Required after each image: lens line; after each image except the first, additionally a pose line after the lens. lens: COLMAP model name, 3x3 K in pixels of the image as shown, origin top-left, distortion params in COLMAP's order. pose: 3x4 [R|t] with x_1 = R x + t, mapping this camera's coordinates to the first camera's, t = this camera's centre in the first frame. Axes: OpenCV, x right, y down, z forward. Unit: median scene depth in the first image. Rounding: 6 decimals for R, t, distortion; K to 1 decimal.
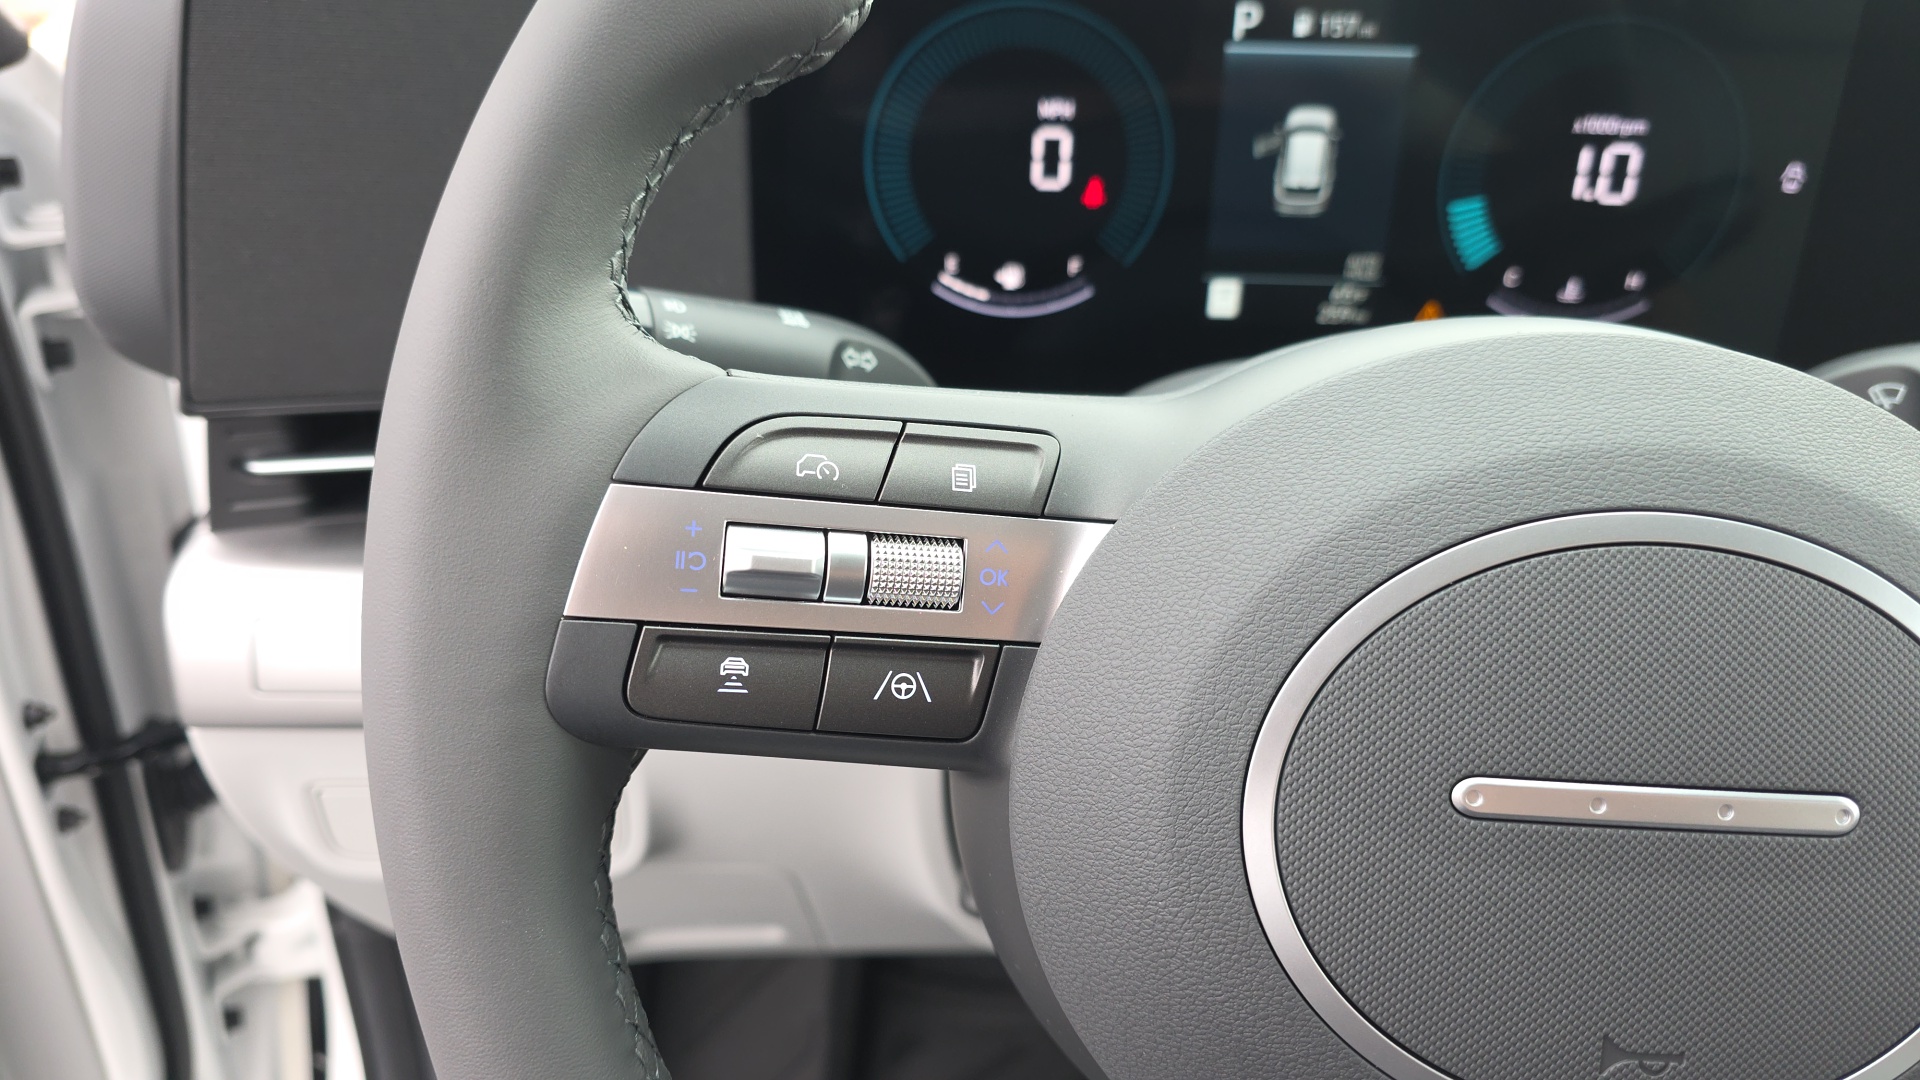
lens RADIAL K [[1349.6, 0, 966.8], [0, 1349.6, 548.6], [0, 0, 1]] dist [0.009611, -0.053710]
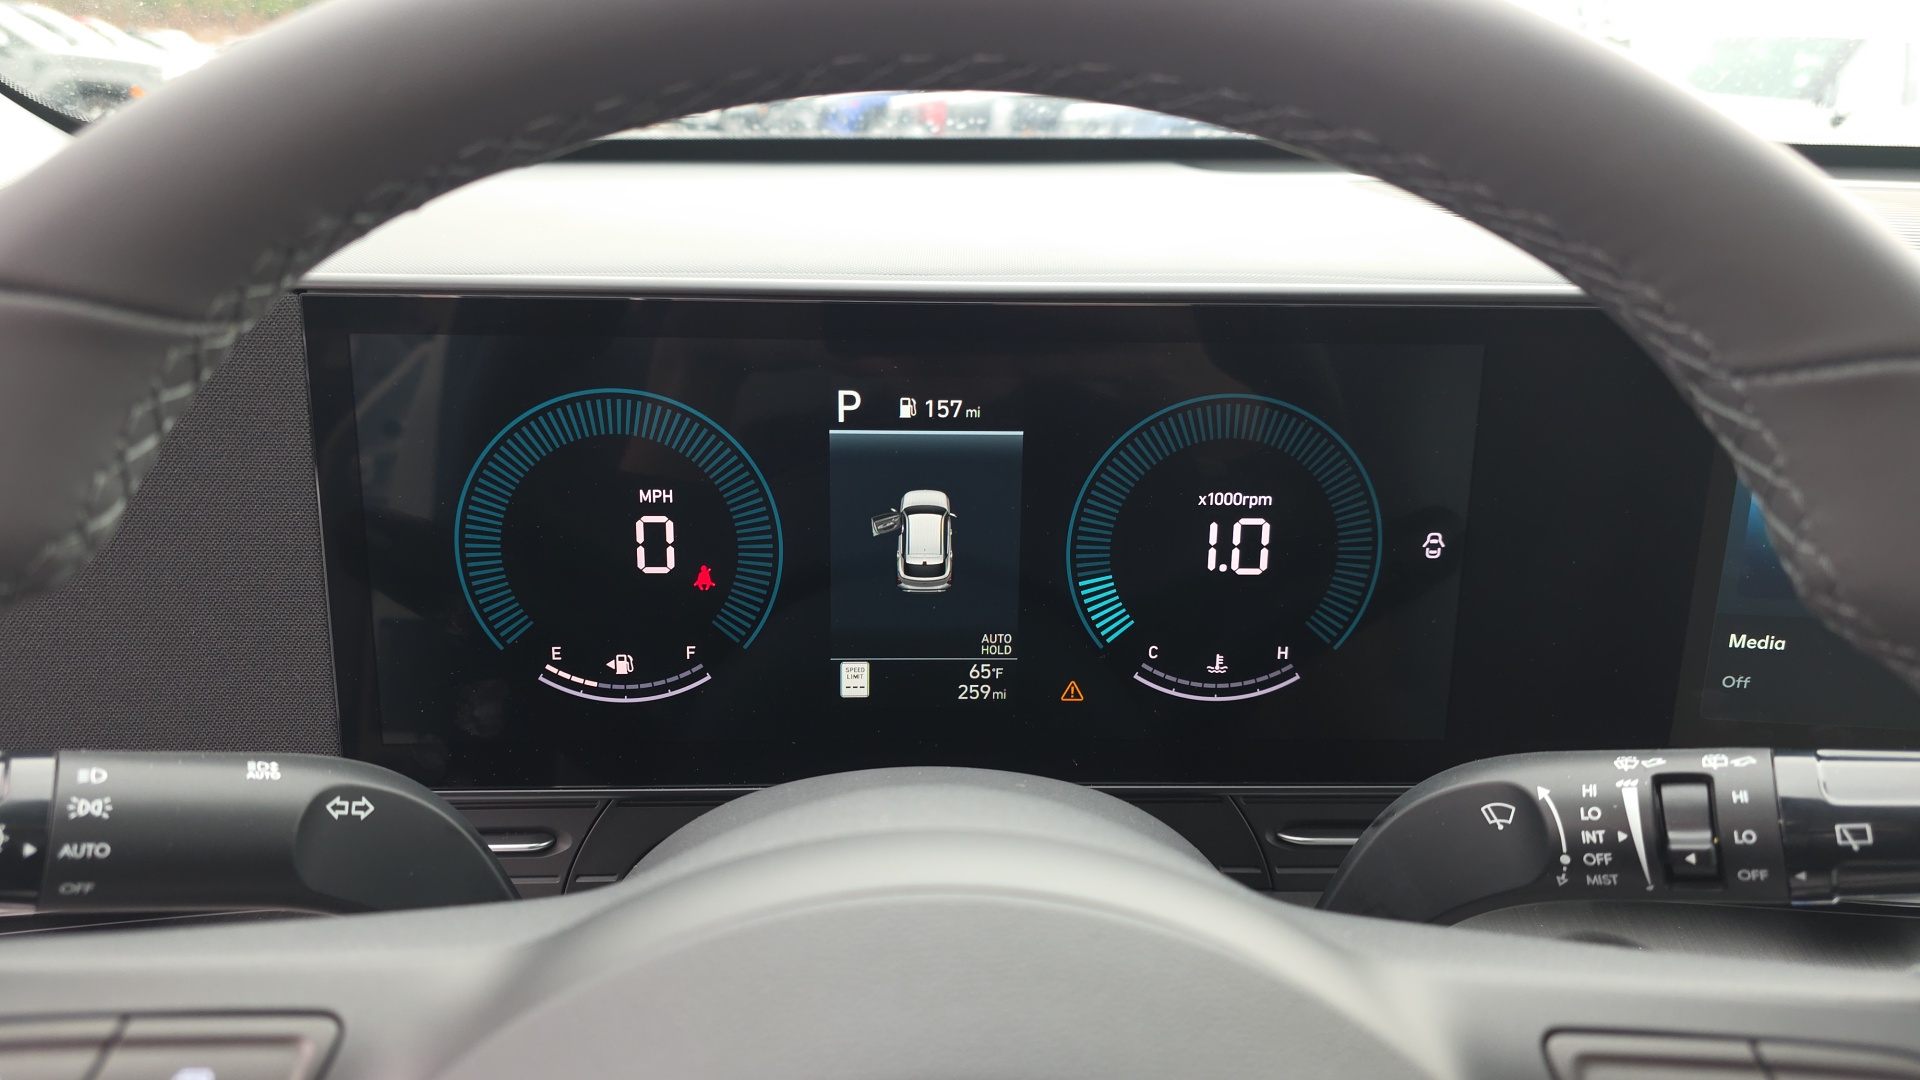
lens RADIAL K [[1312.2, 0, 960.0], [0, 1312.2, 540.0], [0, 0, 1]] dist [0.048320, -0.041301]
pose [[0.998949, -0.021042, 0.040710, 0.241882], [0.027801, 0.984469, -0.173342, -0.127210], [-0.036430, 0.174291, 0.984020, 0.082666]]
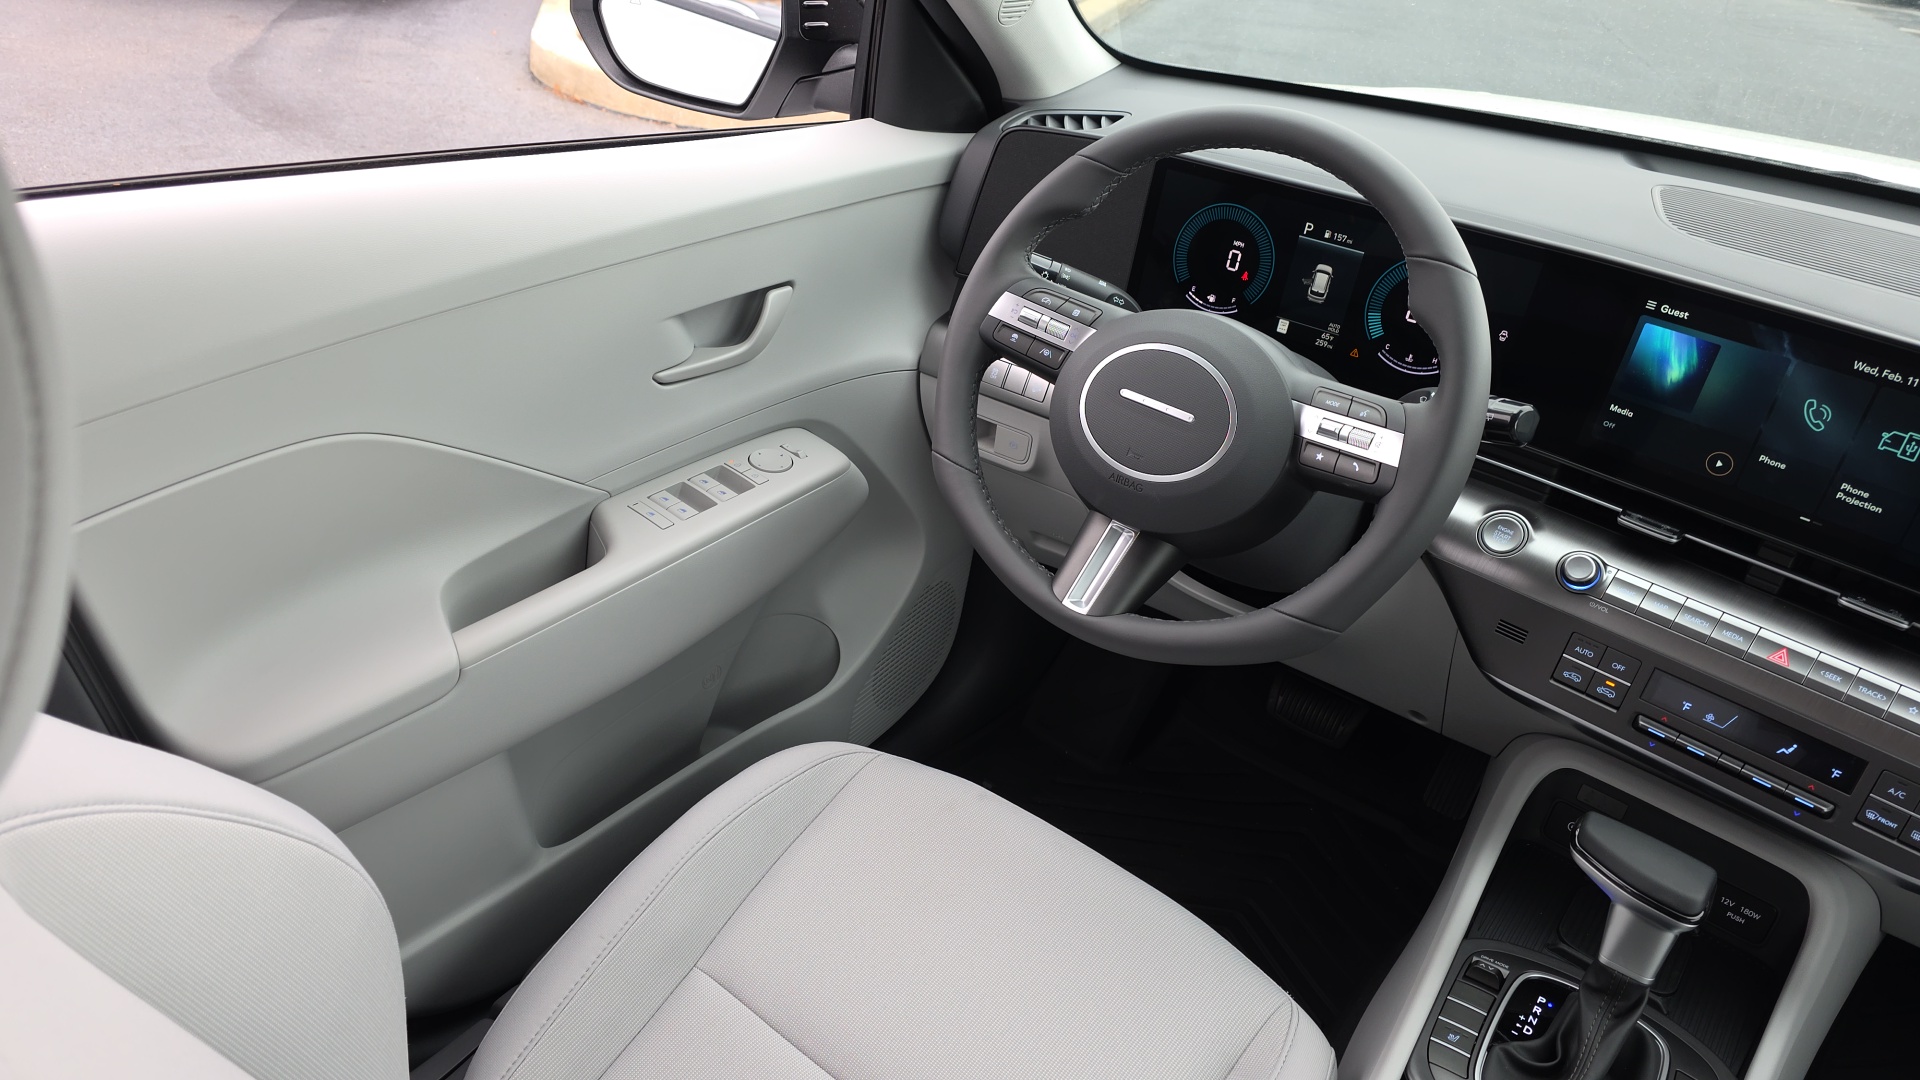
lens RADIAL K [[1289.7, 0, 939.2], [0, 1289.7, 548.2], [0, 0, 1]] dist [0.055503, -0.051810]
pose [[0.793851, 0.345958, -0.500114, 1.146459], [-0.356315, 0.931064, 0.078479, 0.279147], [0.492789, 0.115897, 0.862396, -1.579373]]
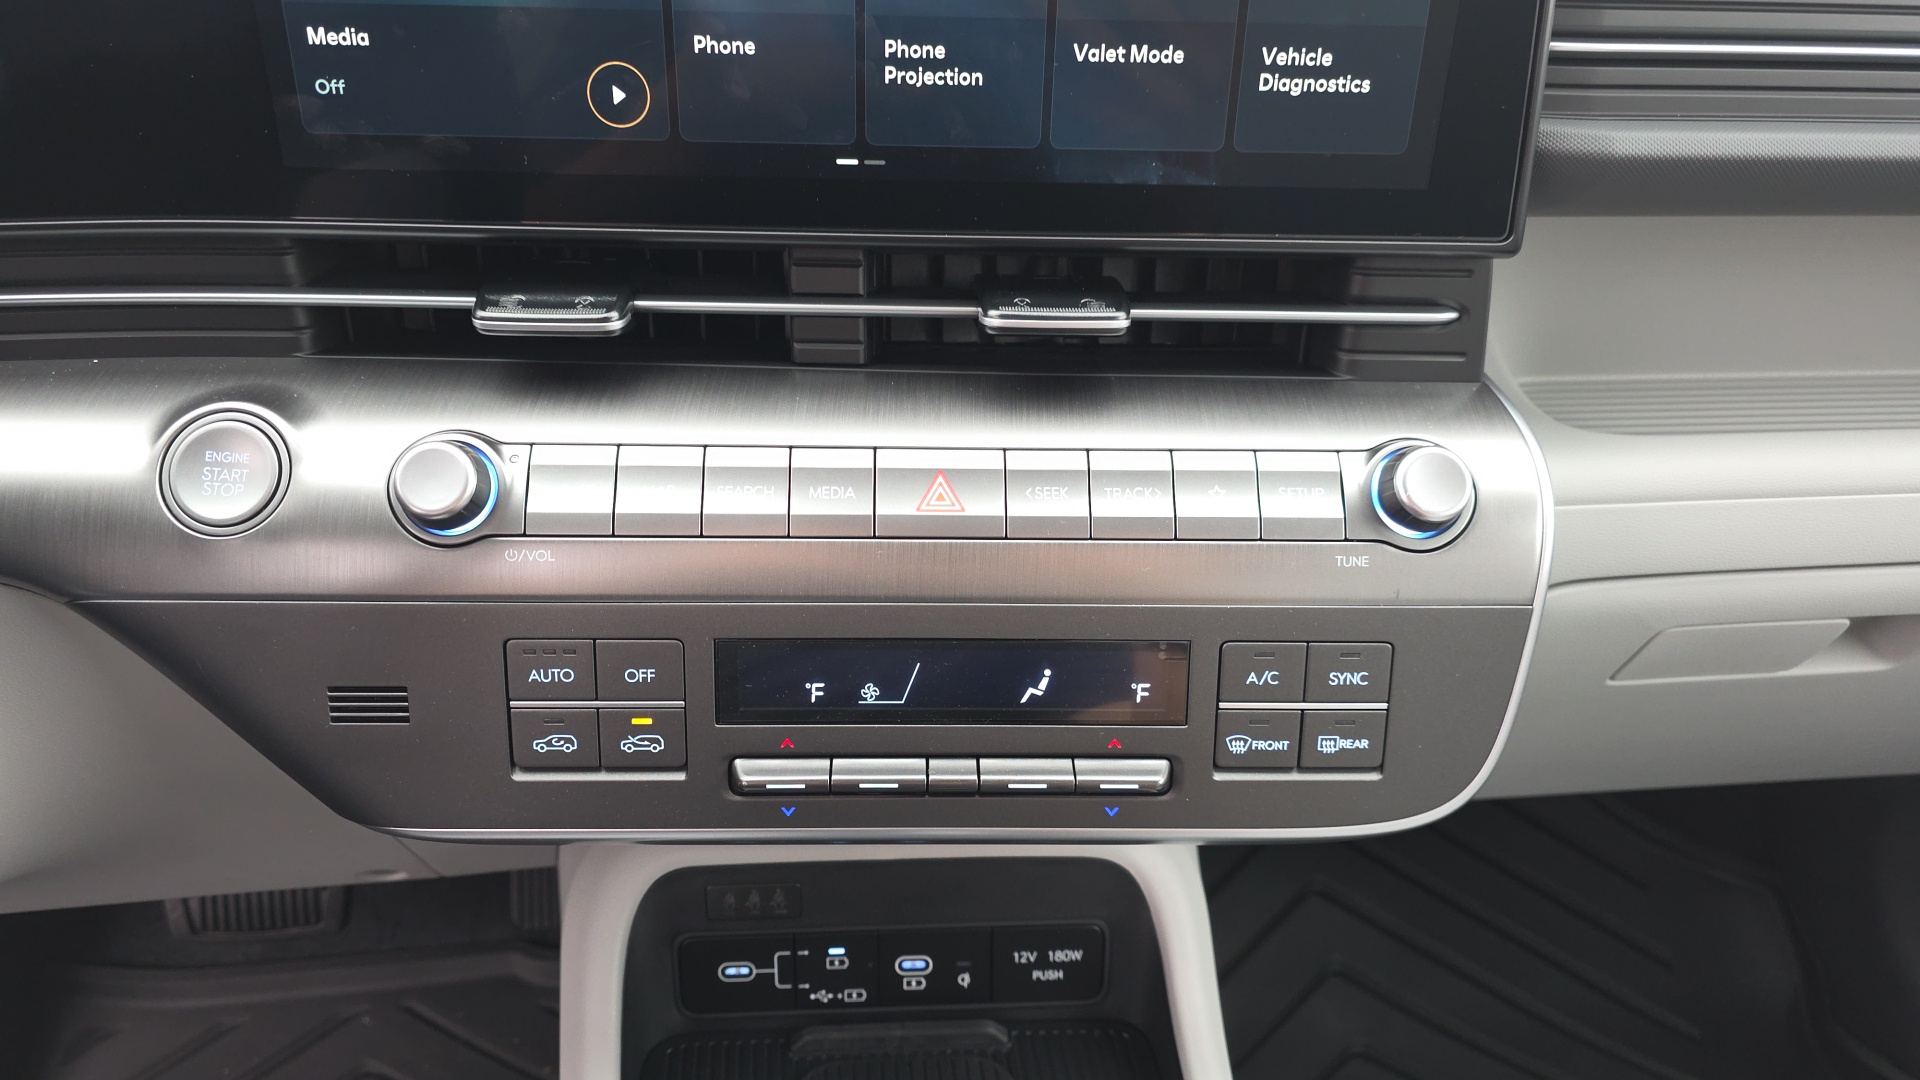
lens RADIAL K [[1321.1, 0, 946.4], [0, 1321.1, 563.4], [0, 0, 1]] dist [0.050878, -0.124916]
pose [[0.990259, -0.074059, 0.117912, 1.125415], [0.070269, 0.996878, 0.035995, 0.132174], [-0.120210, -0.027359, 0.992371, 0.118797]]
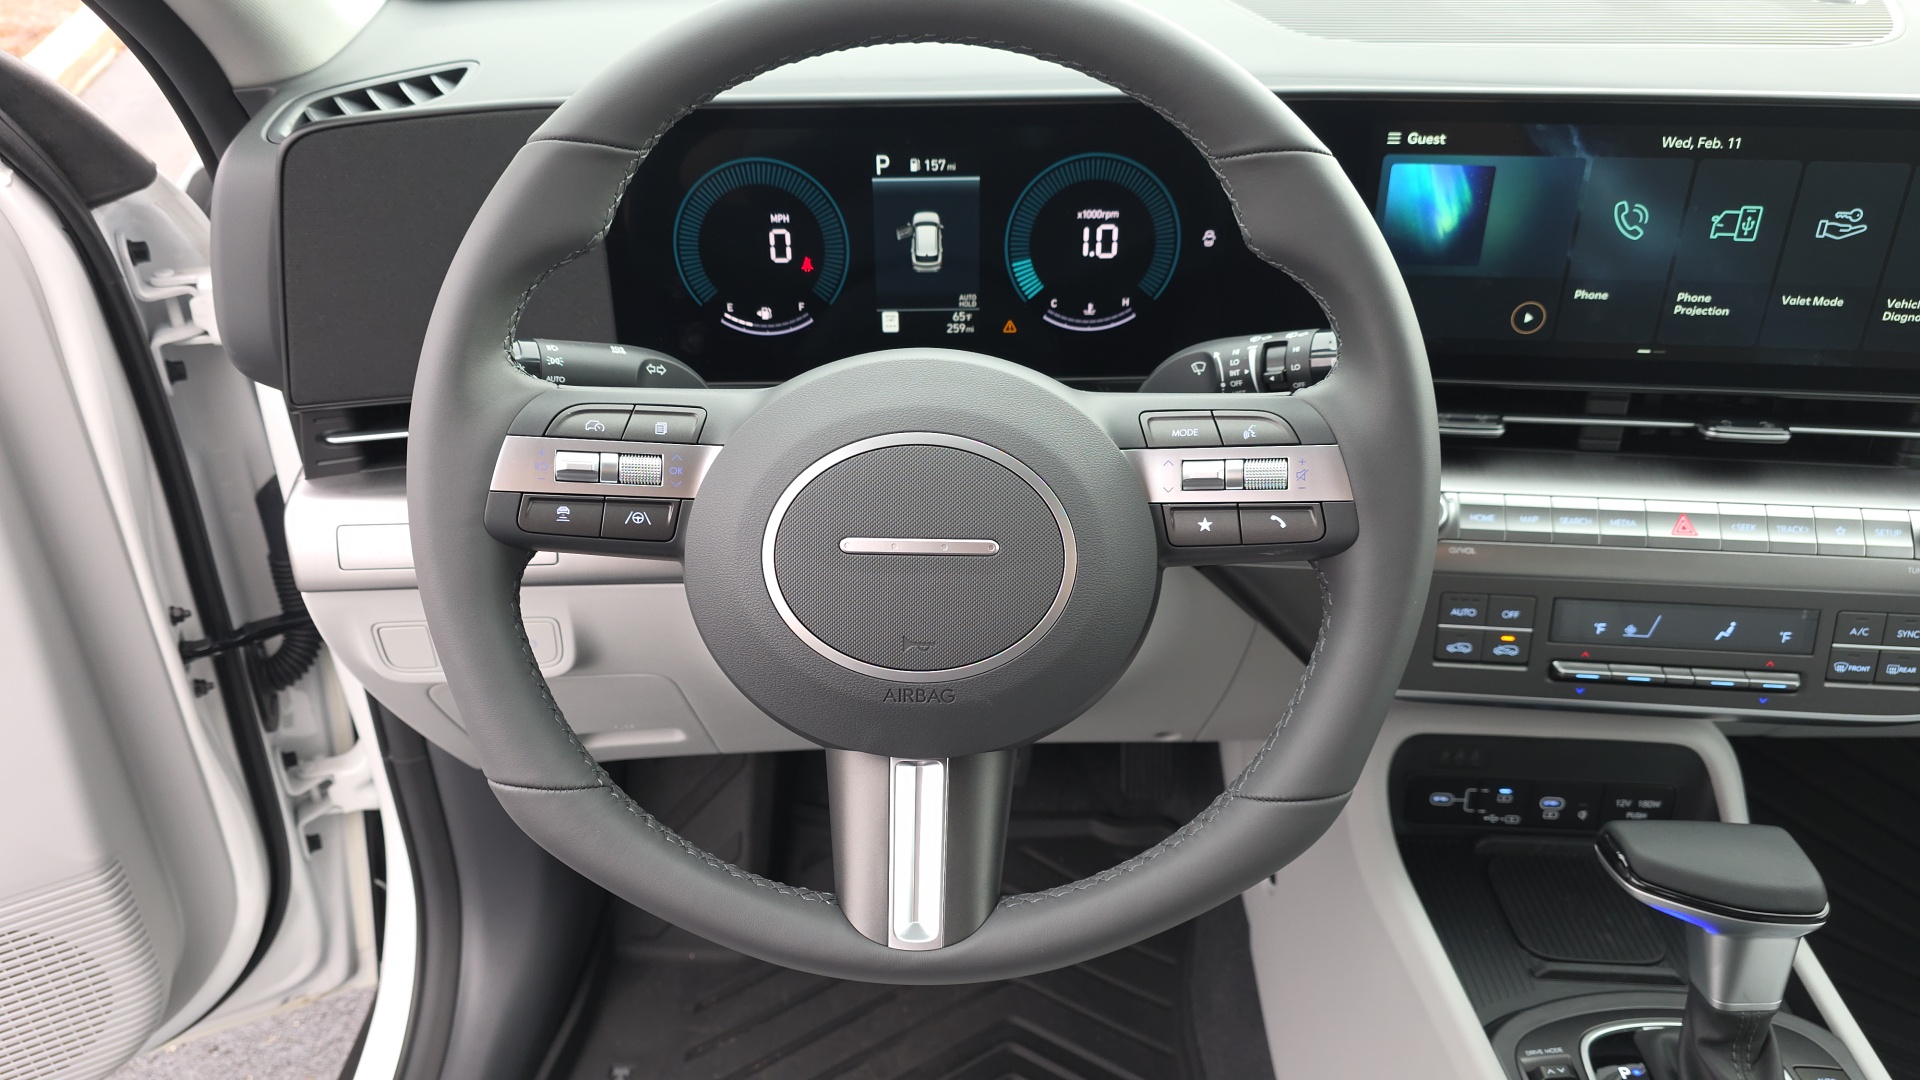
lens RADIAL K [[1297.6, 0, 942.5], [0, 1297.6, 562.4], [0, 0, 1]] dist [0.054859, -0.064330]
pose [[0.999228, -0.035466, -0.016898, 0.289928], [0.036135, 0.998505, 0.041025, 0.058793], [0.015418, -0.041604, 0.999015, -0.705374]]
